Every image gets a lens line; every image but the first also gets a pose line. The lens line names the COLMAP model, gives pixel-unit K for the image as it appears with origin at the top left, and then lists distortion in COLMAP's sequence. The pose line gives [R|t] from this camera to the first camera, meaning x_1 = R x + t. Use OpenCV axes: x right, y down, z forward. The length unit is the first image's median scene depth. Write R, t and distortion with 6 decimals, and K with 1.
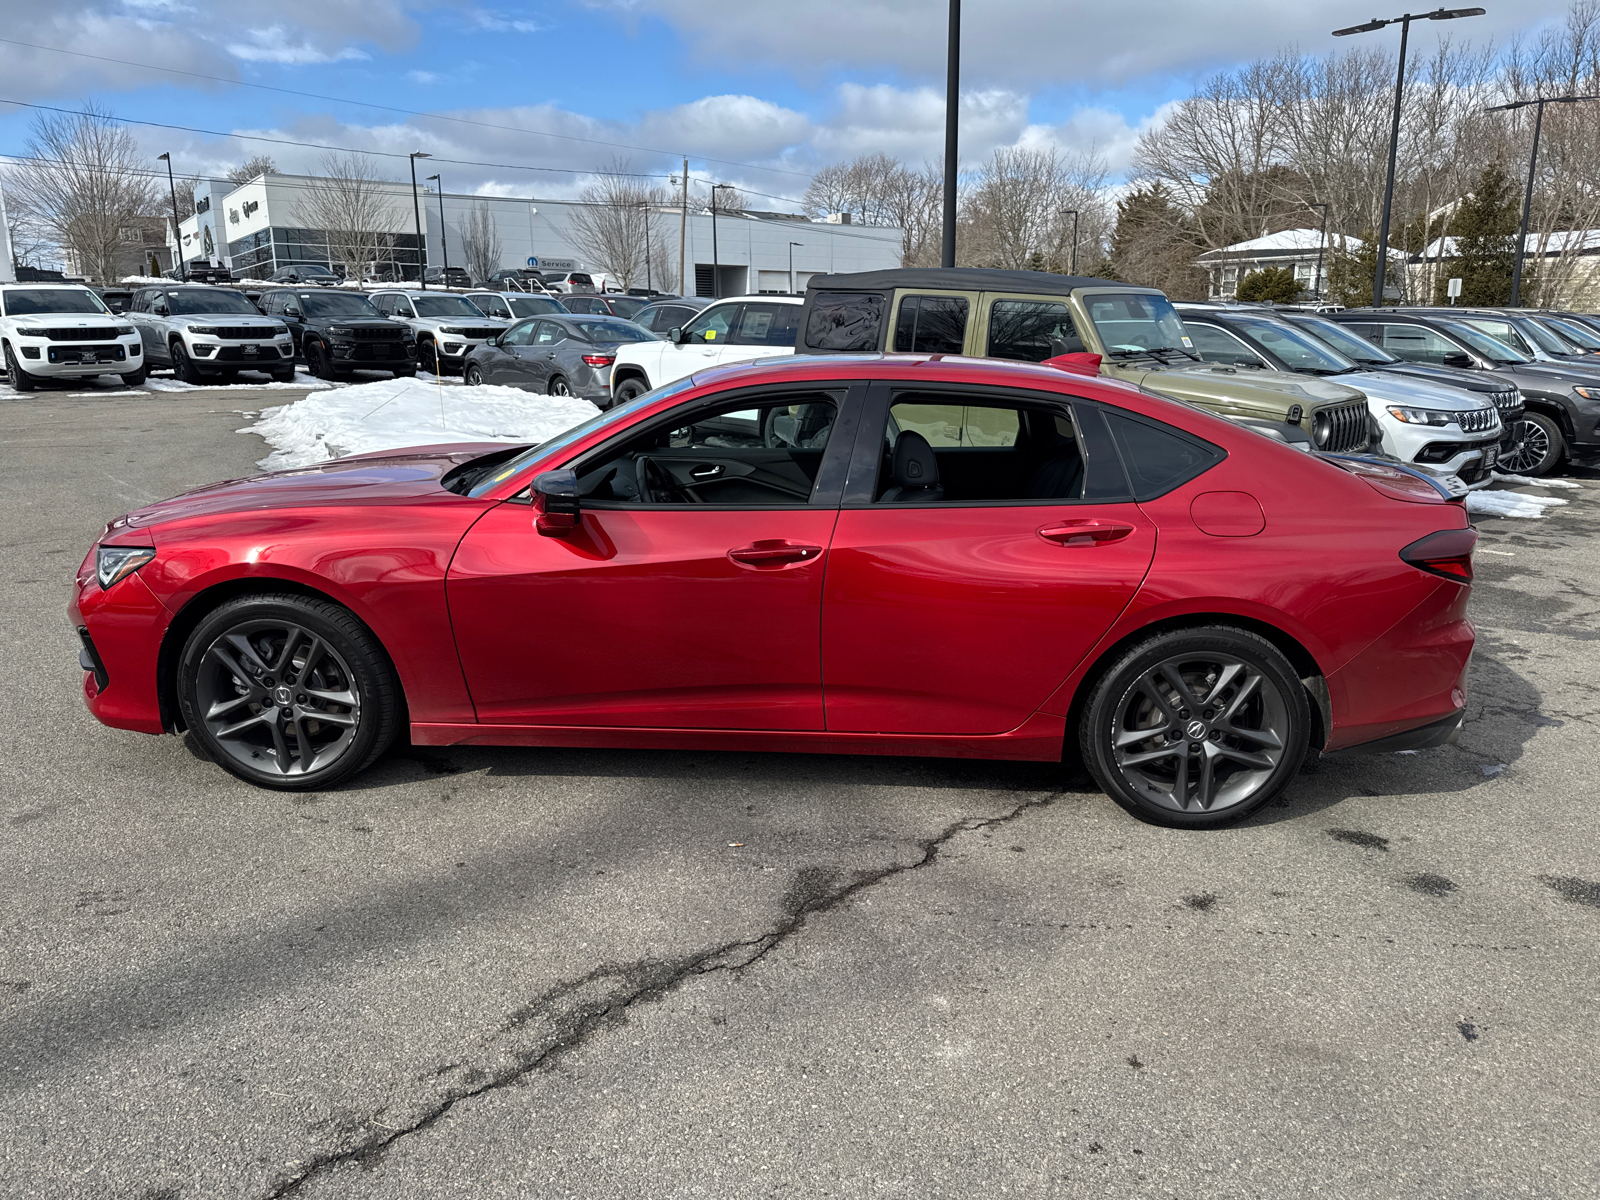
lens RADIAL K [[1145.8, 0, 800.0], [0, 1145.8, 600.0], [0, 0, 1]] dist [0.020713, -0.020444]
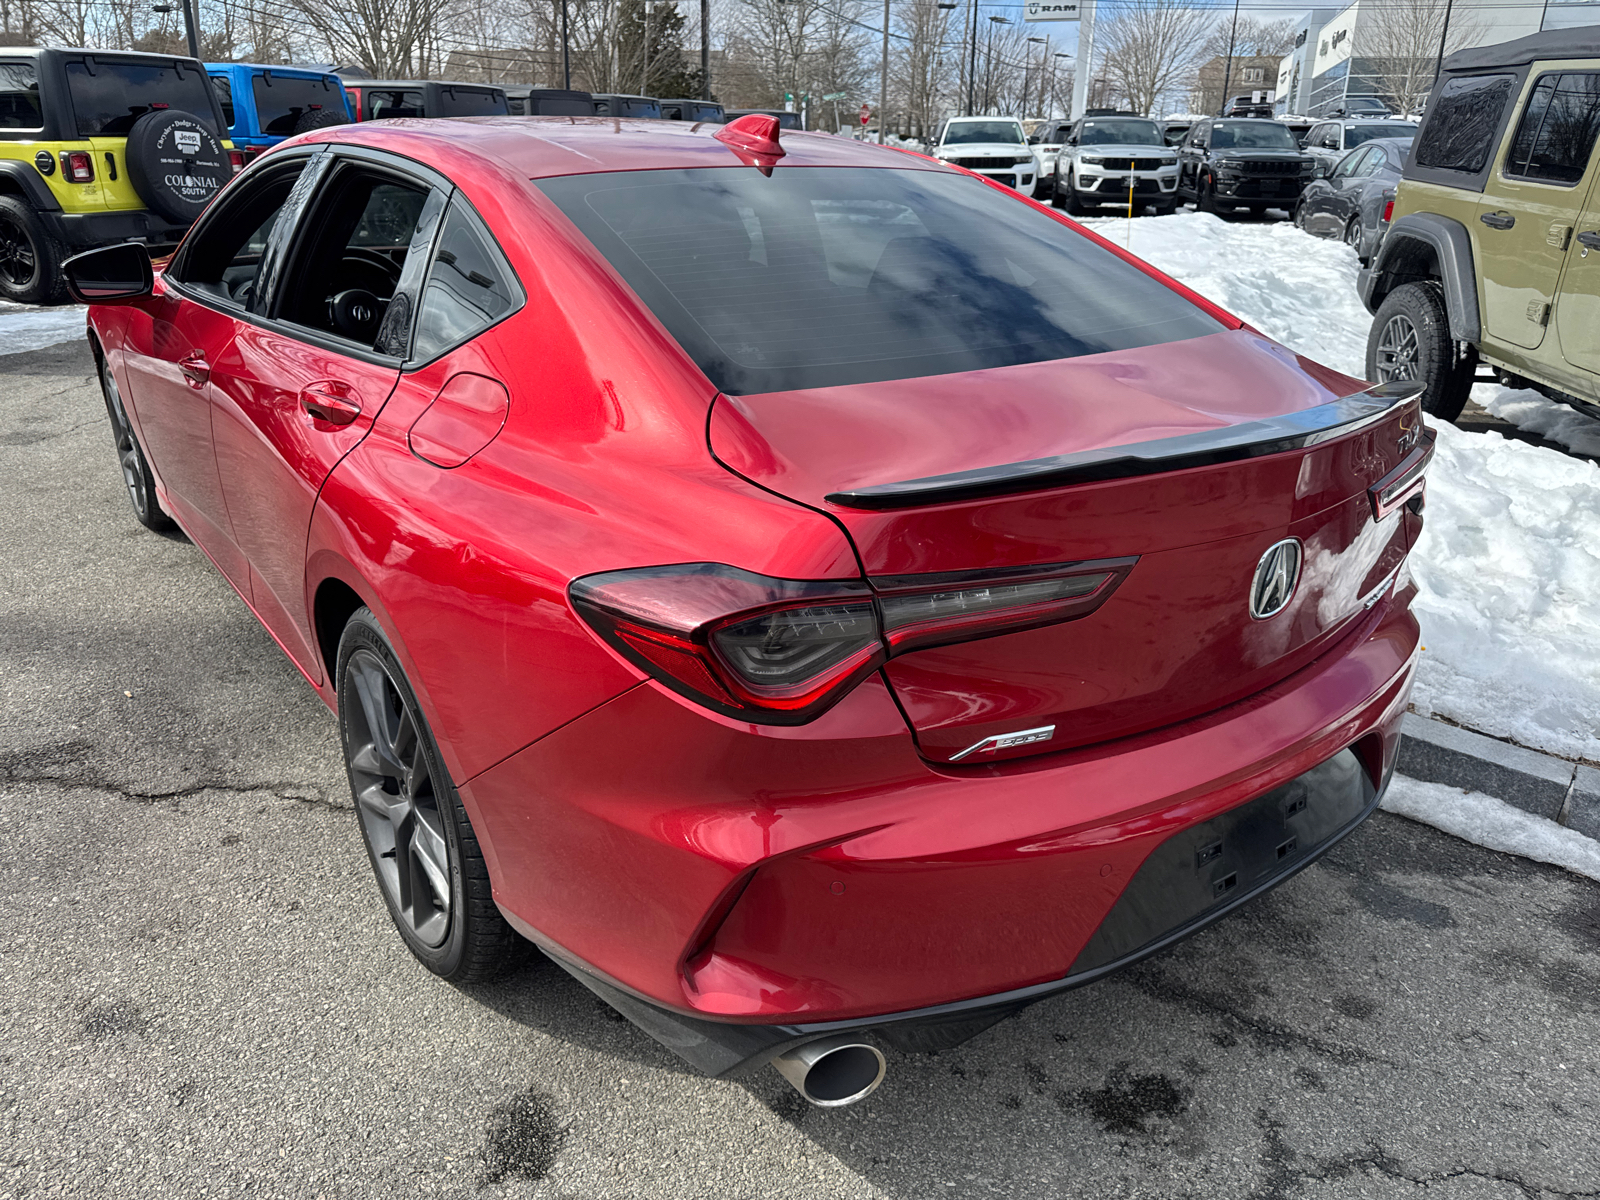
lens RADIAL K [[1145.8, 0, 800.0], [0, 1145.8, 600.0], [0, 0, 1]] dist [0.020713, -0.020444]
pose [[0.640774, 0.281667, -0.714194, 0.146748], [-0.192544, 0.959495, 0.205659, -0.022218], [0.743193, 0.005733, 0.669053, 0.133963]]
